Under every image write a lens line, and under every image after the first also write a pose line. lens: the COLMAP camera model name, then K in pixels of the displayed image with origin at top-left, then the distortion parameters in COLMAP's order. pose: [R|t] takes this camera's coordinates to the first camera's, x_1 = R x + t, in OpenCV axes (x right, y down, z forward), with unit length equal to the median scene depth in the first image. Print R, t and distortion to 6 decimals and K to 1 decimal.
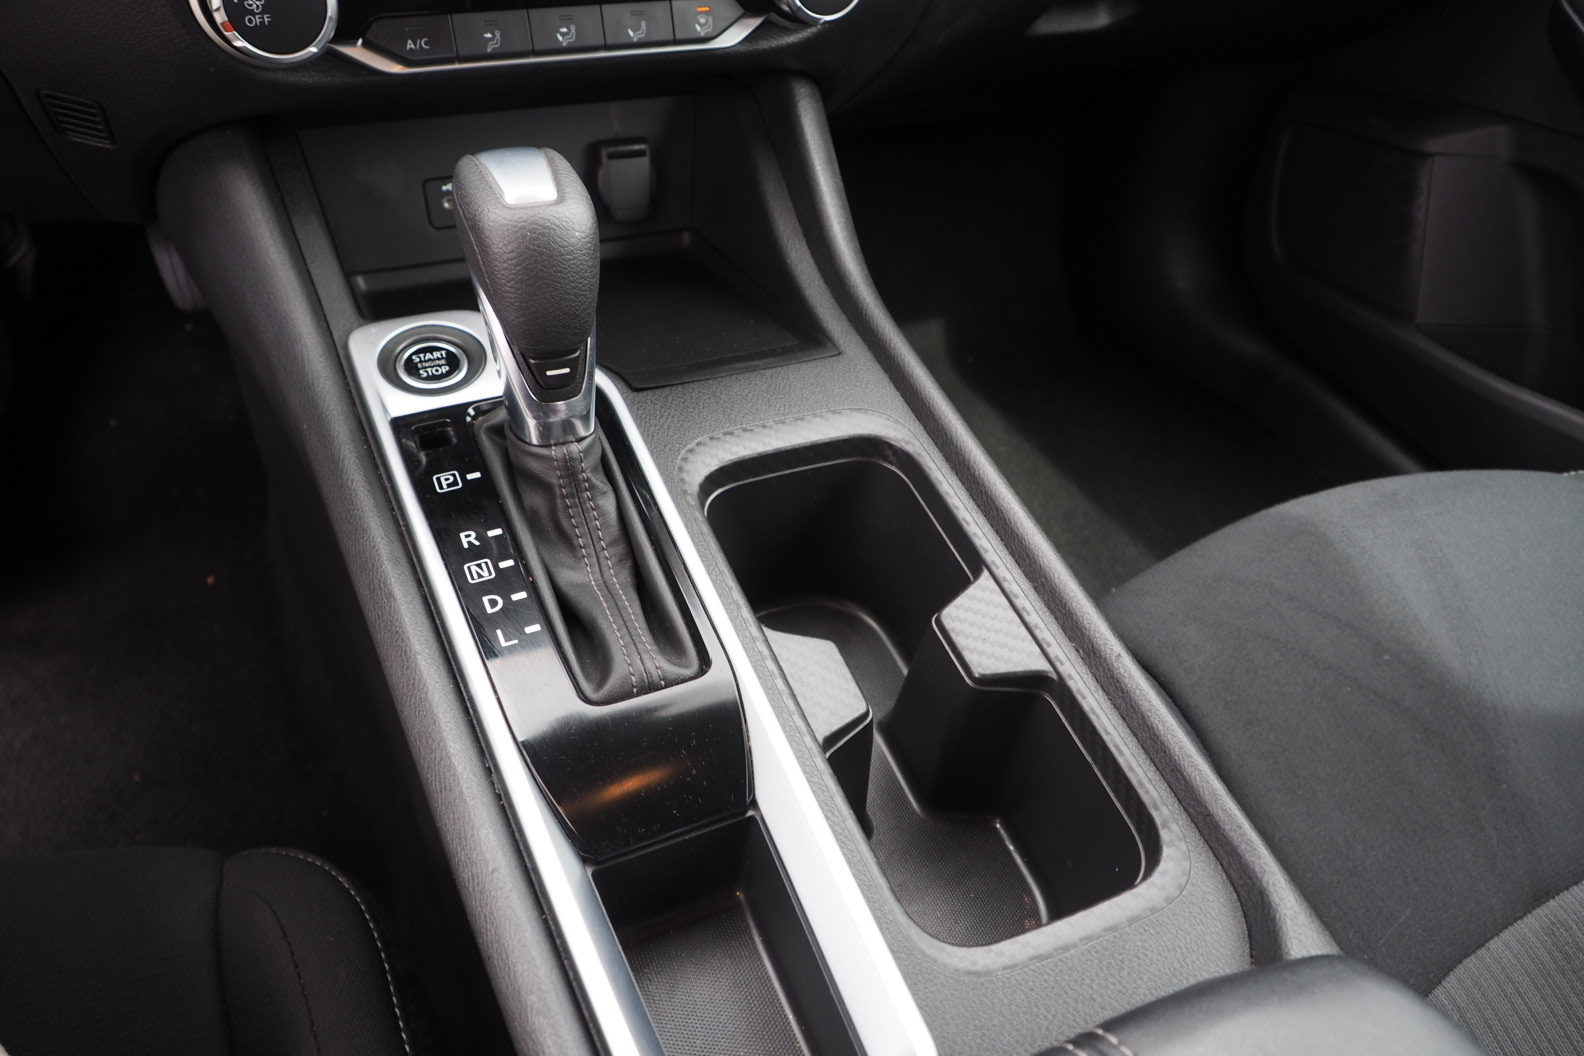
lens RADIAL K [[1128.8, 0, 803.8], [0, 1128.8, 536.9], [0, 0, 1]] dist [-0.033852, -0.001864]
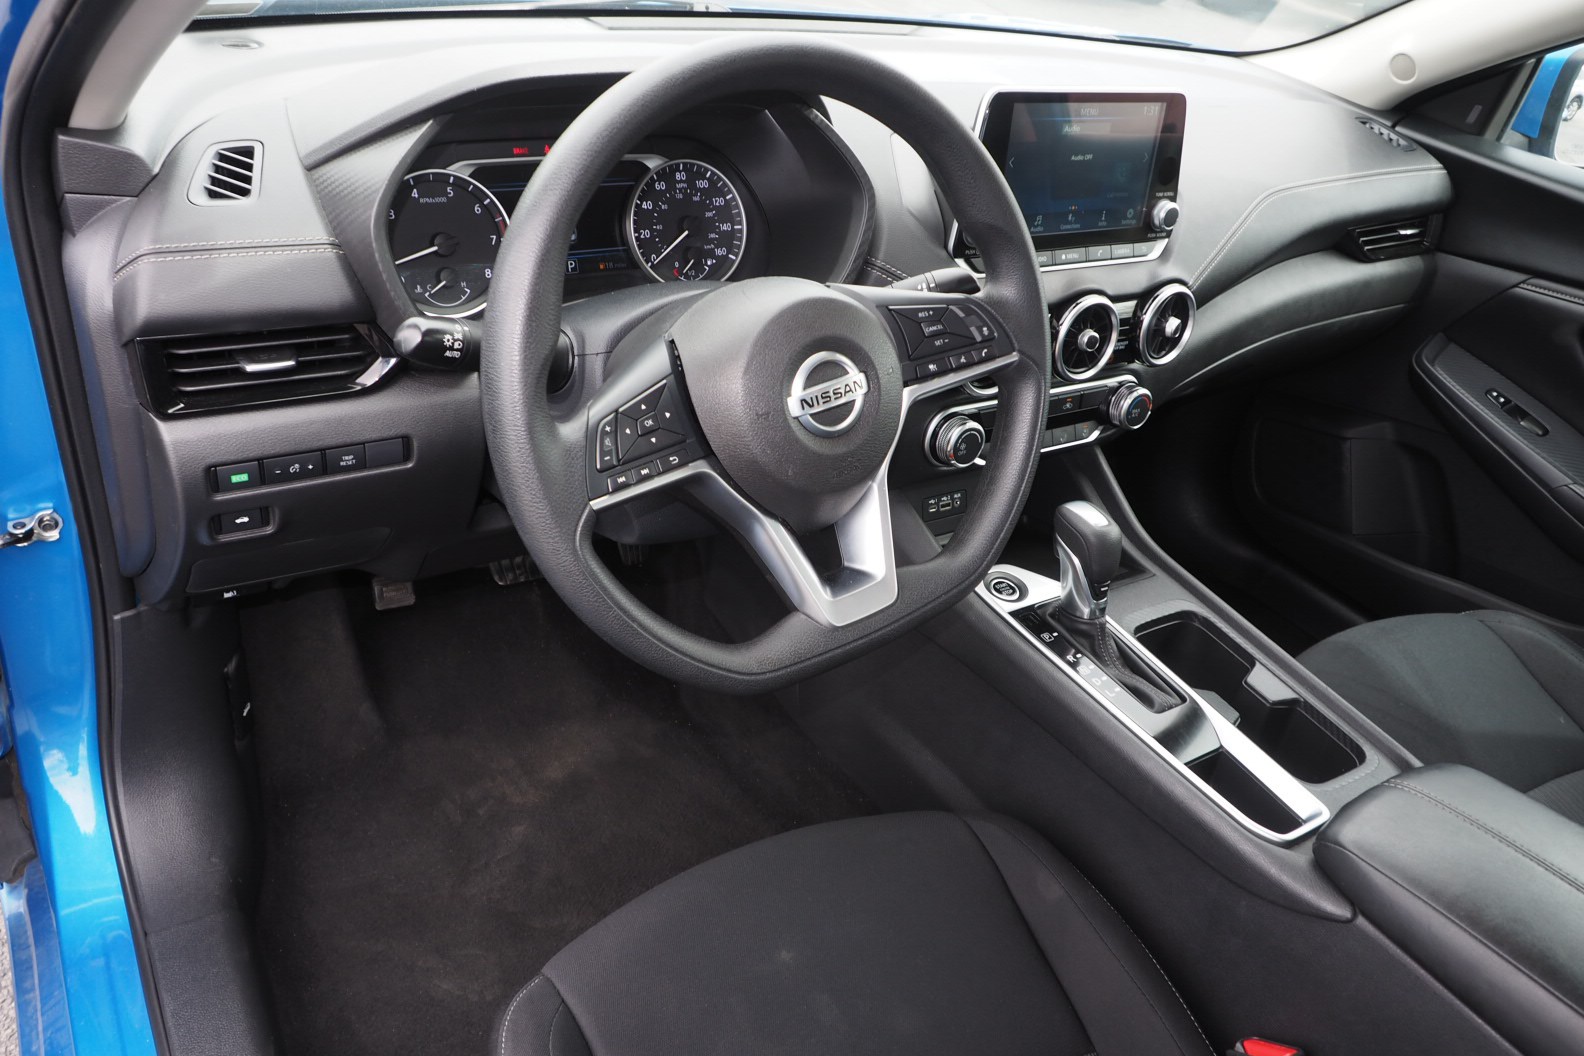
lens RADIAL K [[1171.9, 0, 788.7], [0, 1171.9, 538.8], [0, 0, 1]] dist [-0.018538, 0.008837]
pose [[0.990653, -0.048855, 0.127356, -1.093961], [0.070882, 0.982080, -0.174627, 0.131602], [-0.116543, 0.182022, 0.976364, -1.306879]]
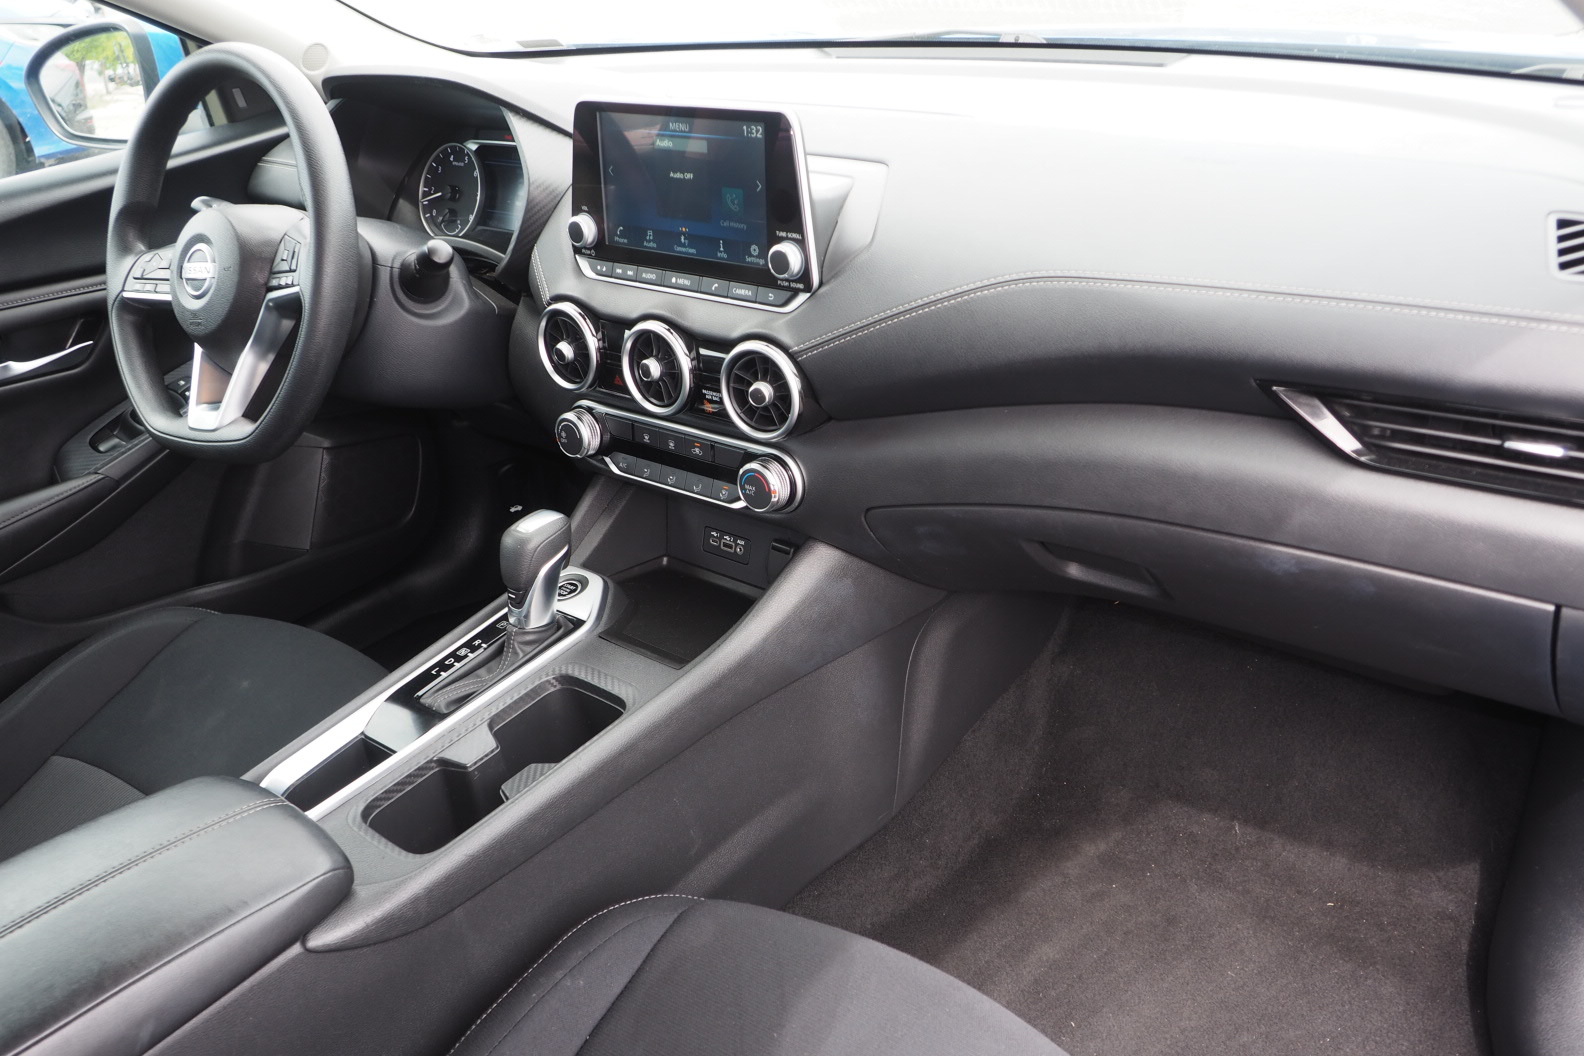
lens RADIAL K [[1338.7, 0, 787.4], [0, 1338.7, 531.4], [0, 0, 1]] dist [-0.005757, -0.012856]
pose [[0.414874, 0.294761, -0.860811, 2.188846], [-0.520578, 0.852823, 0.041130, -0.615812], [0.746242, 0.431056, 0.507260, -0.075807]]
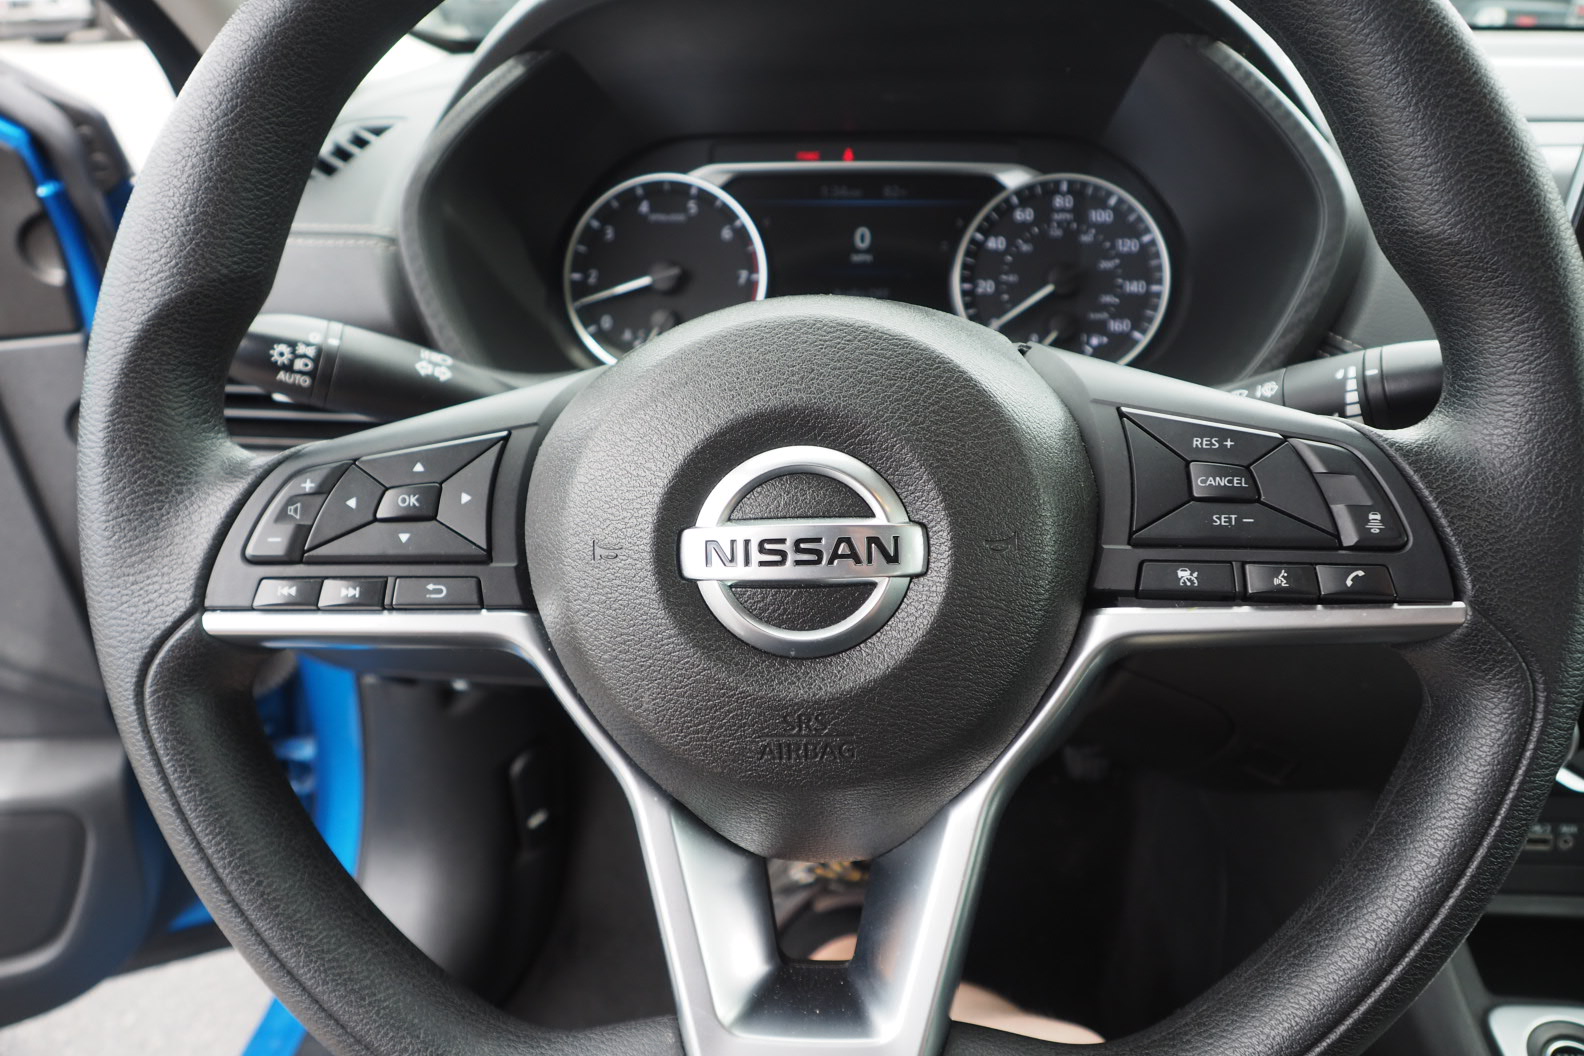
lens RADIAL K [[1128.8, 0, 793.3], [0, 1128.8, 528.6], [0, 0, 1]] dist [-0.033852, -0.001864]
pose [[0.853369, 0.127694, -0.505427, -0.514993], [-0.276586, 0.932728, -0.231341, -0.191490], [0.441885, 0.337213, 0.831279, -0.343866]]
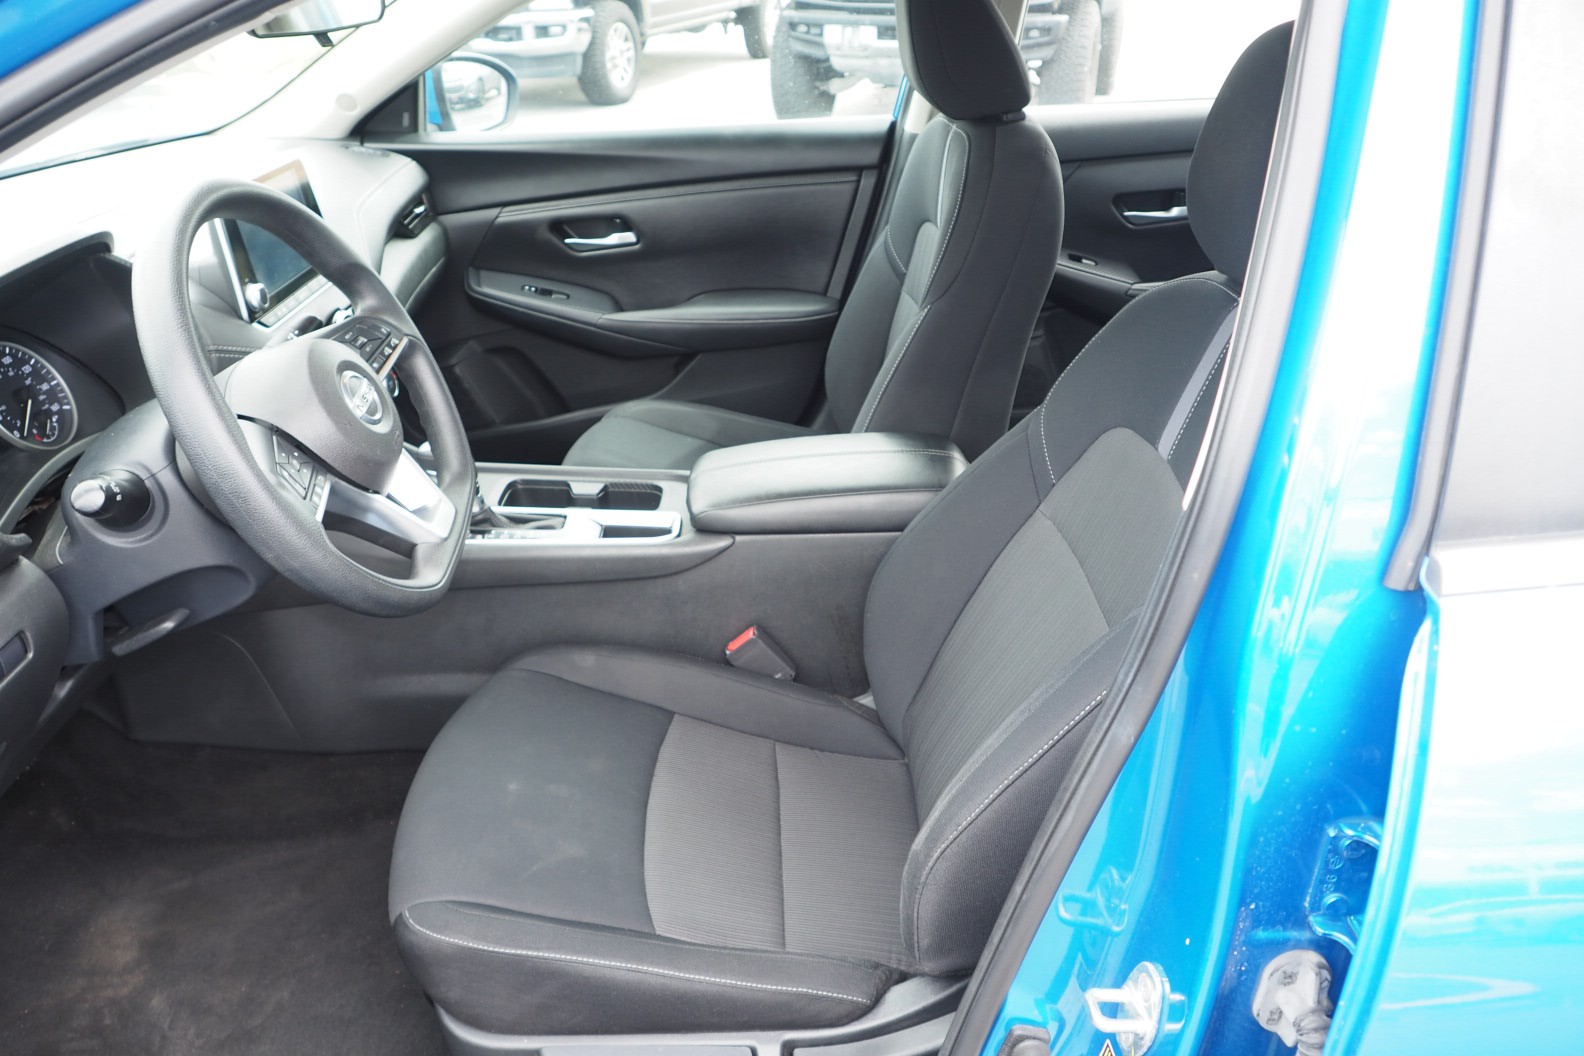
lens RADIAL K [[1128.8, 0, 805.7], [0, 1128.8, 538.5], [0, 0, 1]] dist [-0.033852, -0.001864]
pose [[0.393556, -0.524056, 0.755301, -2.275723], [0.672199, 0.724508, 0.152436, 0.114223], [-0.627106, 0.447721, 0.637404, -1.620449]]
